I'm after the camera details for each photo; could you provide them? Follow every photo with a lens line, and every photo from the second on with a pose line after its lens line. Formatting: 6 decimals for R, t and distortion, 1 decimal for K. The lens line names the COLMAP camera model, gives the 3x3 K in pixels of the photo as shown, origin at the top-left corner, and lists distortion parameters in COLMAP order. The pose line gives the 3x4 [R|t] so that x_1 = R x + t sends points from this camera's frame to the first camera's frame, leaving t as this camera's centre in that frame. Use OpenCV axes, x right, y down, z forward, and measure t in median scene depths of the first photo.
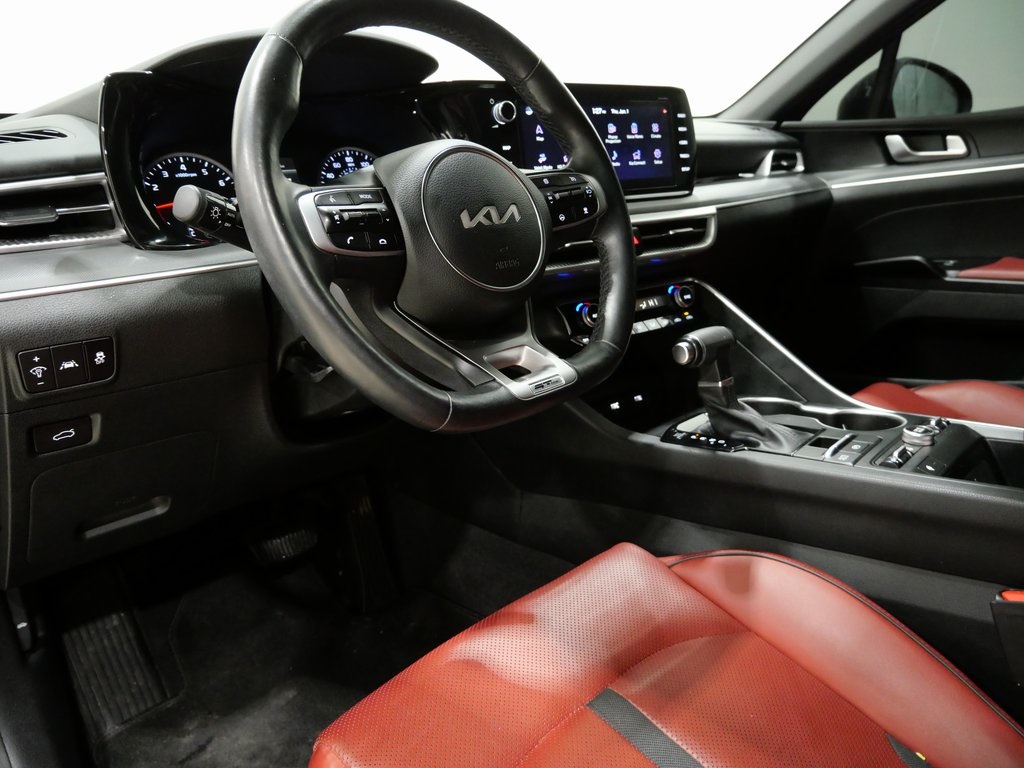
lens RADIAL K [[761.0, 0, 512.7], [0, 761.0, 382.8], [0, 0, 1]] dist [-0.011943, 0.000292]
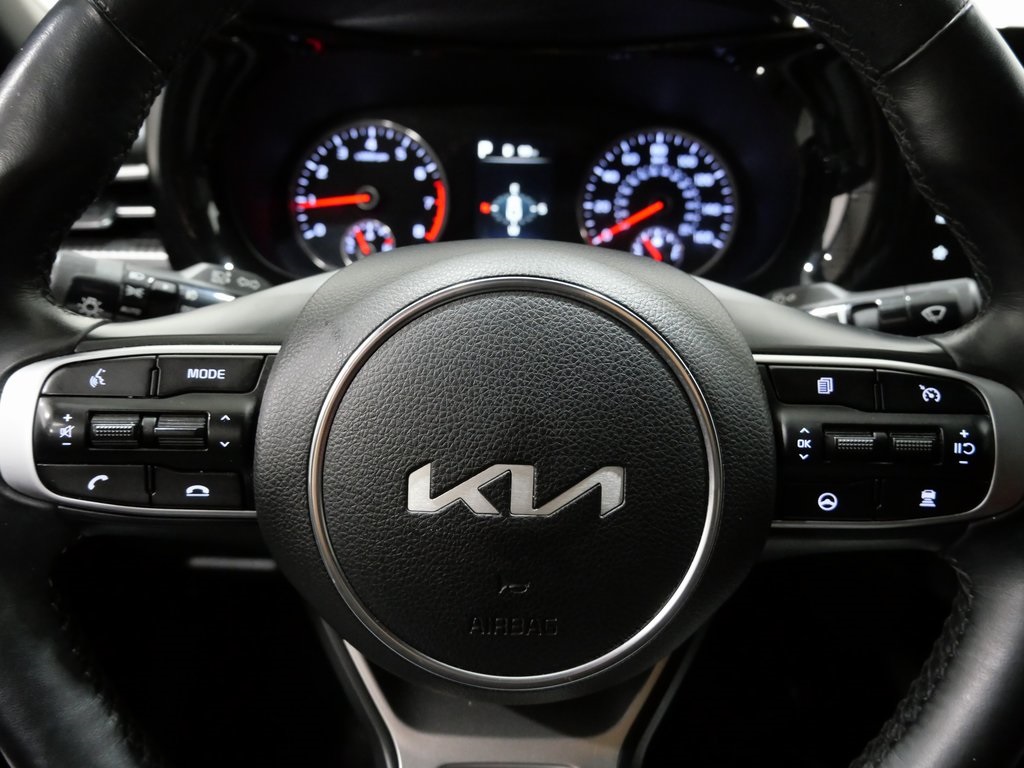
lens RADIAL K [[761.0, 0, 510.8], [0, 761.0, 380.1], [0, 0, 1]] dist [-0.011943, 0.000292]
pose [[0.707228, 0.345043, -0.617069, 0.136606], [-0.248790, 0.938452, 0.239609, -0.275505], [0.661764, -0.015938, 0.749542, 0.565370]]
